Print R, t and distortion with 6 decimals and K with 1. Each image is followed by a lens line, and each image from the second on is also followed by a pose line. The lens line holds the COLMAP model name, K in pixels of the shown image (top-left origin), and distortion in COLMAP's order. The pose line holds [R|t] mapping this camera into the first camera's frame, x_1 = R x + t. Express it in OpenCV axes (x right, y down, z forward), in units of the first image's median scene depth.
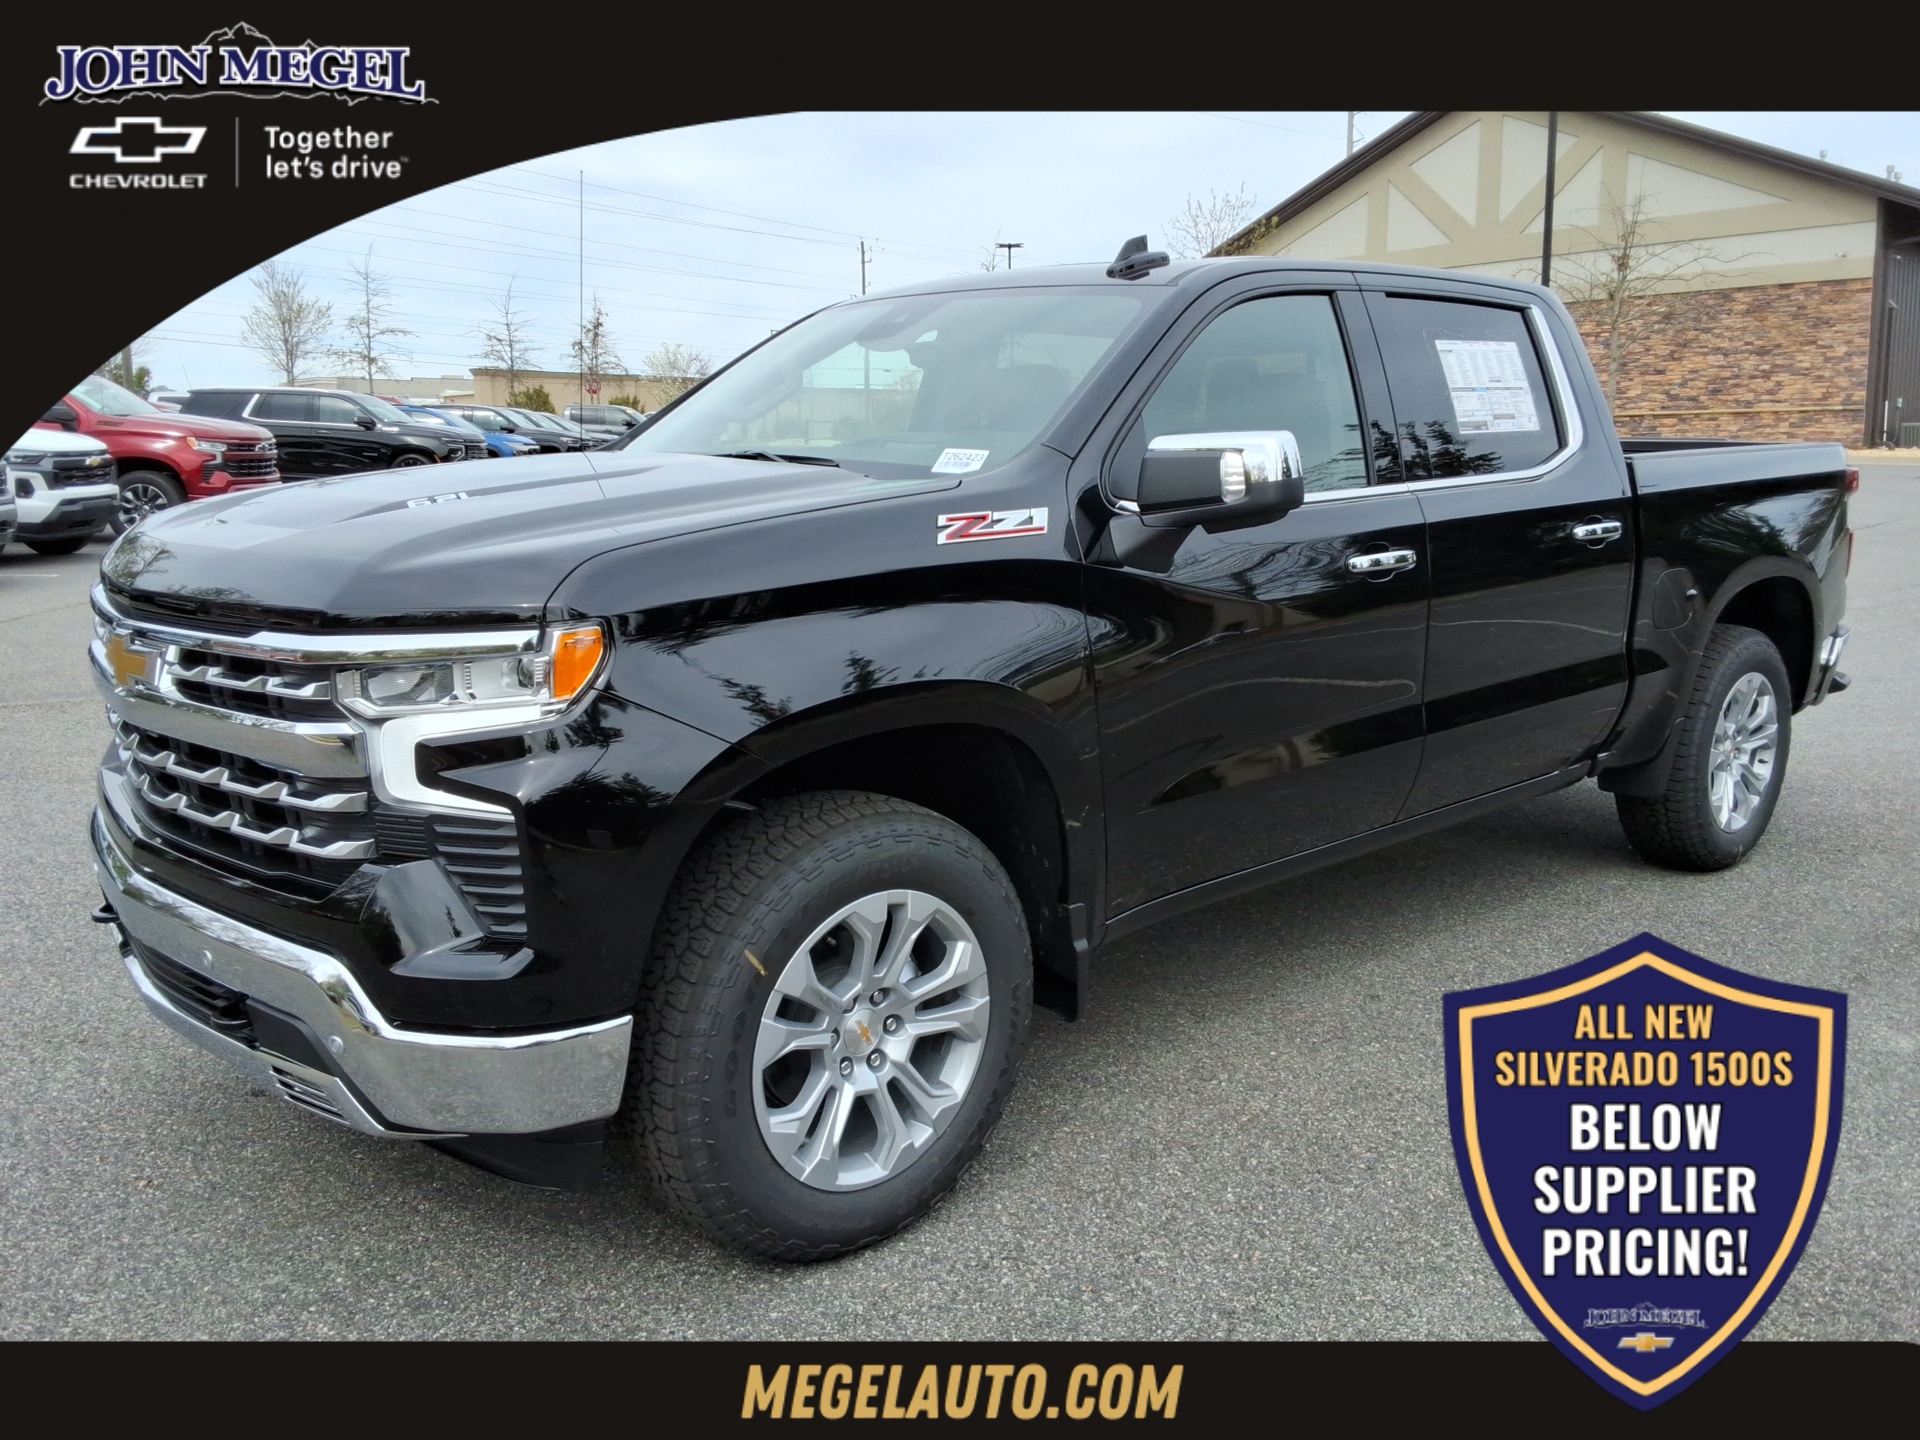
lens RADIAL K [[1541.5, 0, 967.7], [0, 1541.5, 652.4], [0, 0, 1]] dist [0.111192, -0.182155]
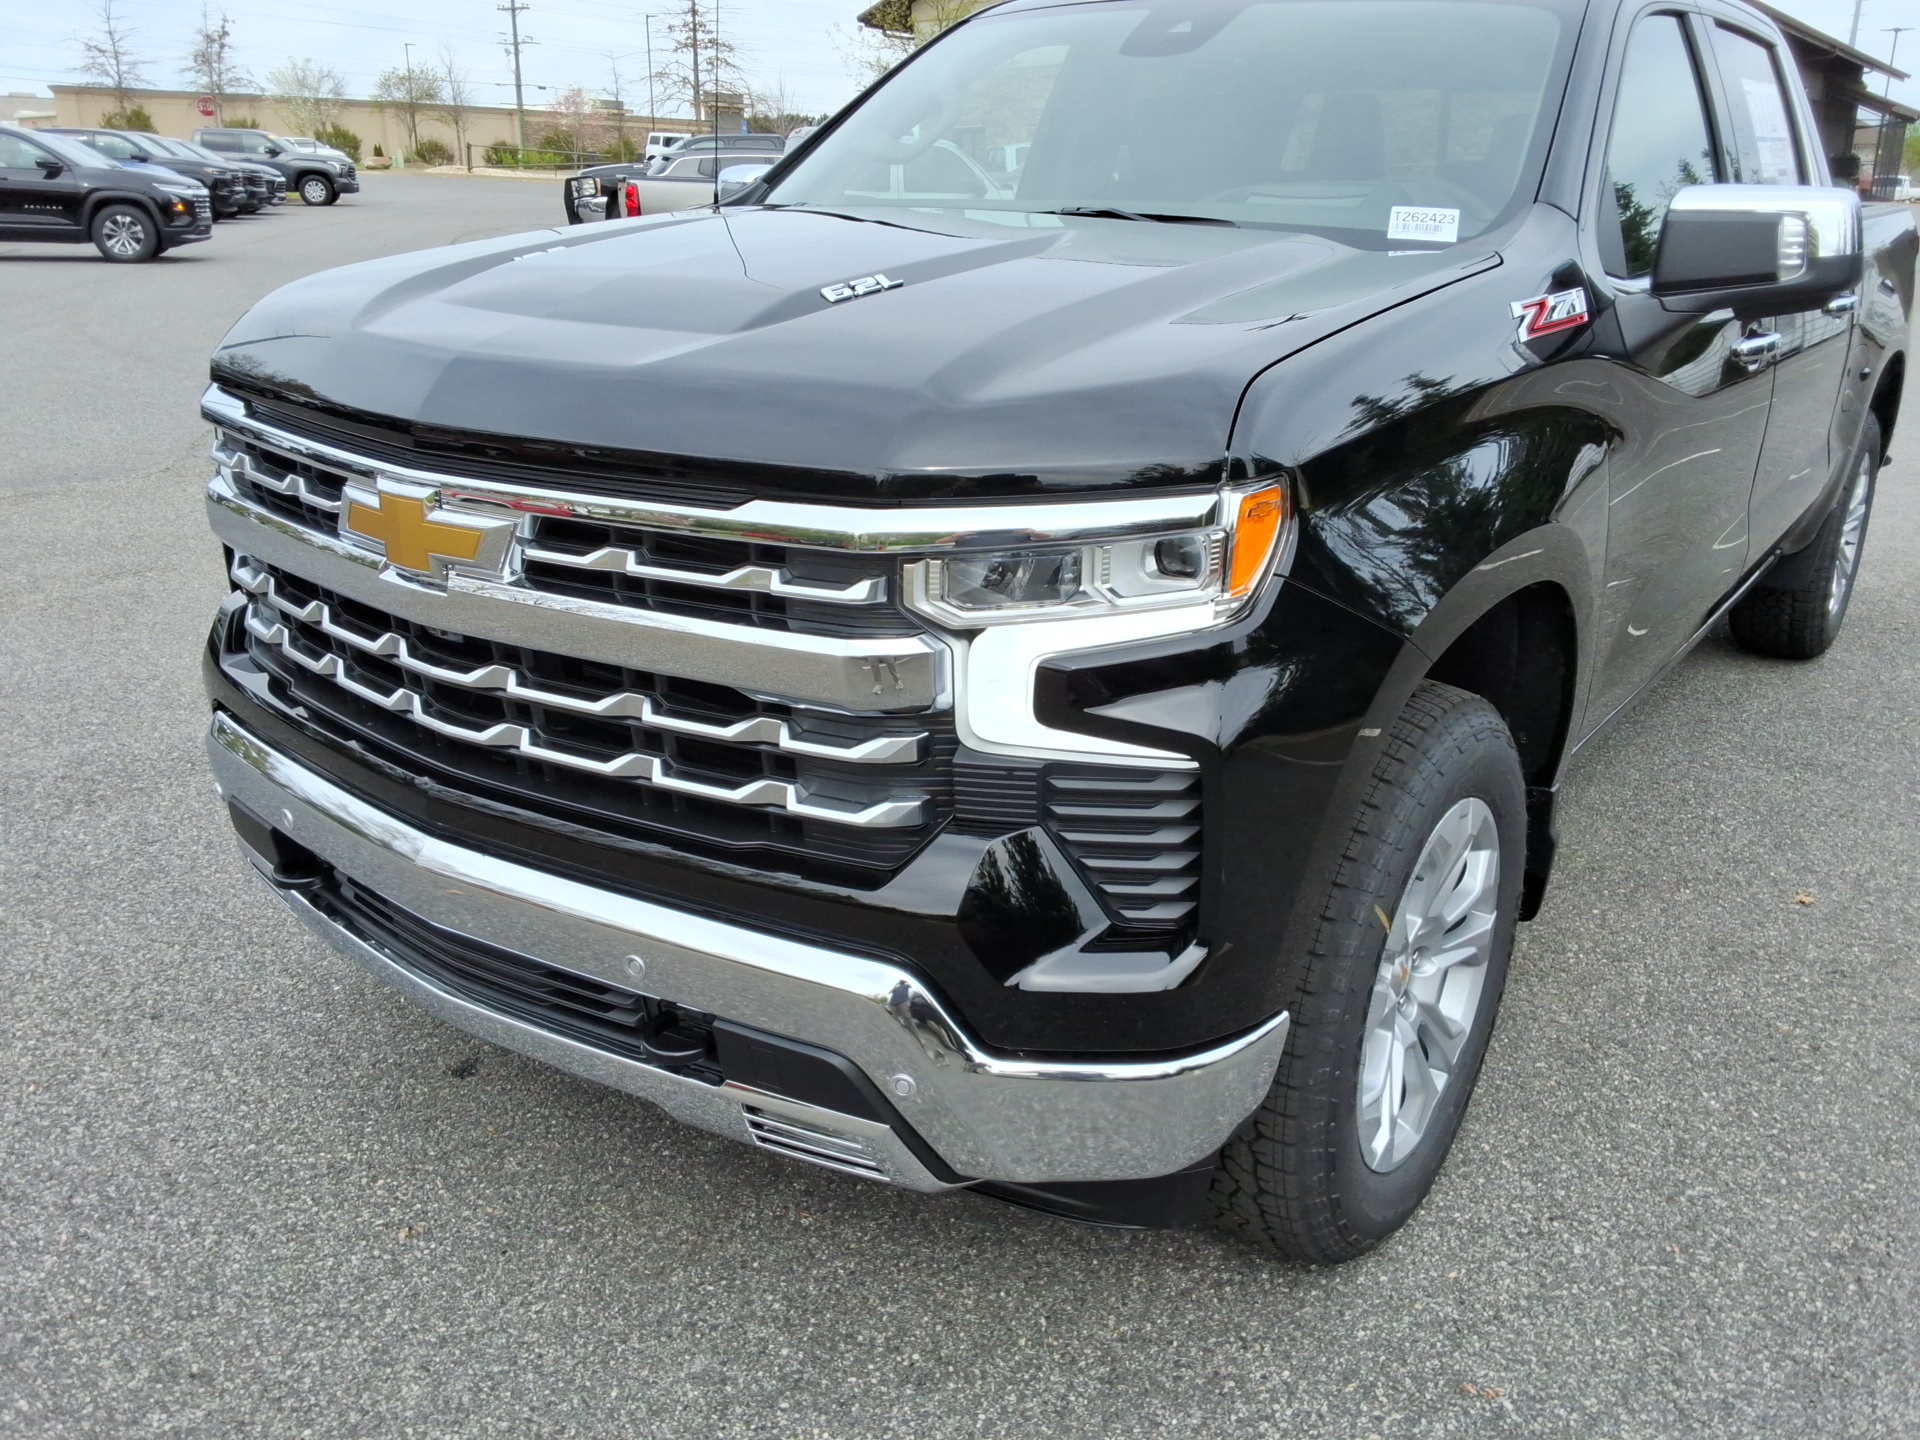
lens RADIAL K [[1541.5, 0, 985.1], [0, 1541.5, 682.8], [0, 0, 1]] dist [0.111192, -0.182155]
pose [[0.980178, -0.045881, 0.192733, -0.469268], [0.011613, 0.984448, 0.175291, -0.048657], [-0.197778, -0.169579, 0.965467, 0.330163]]
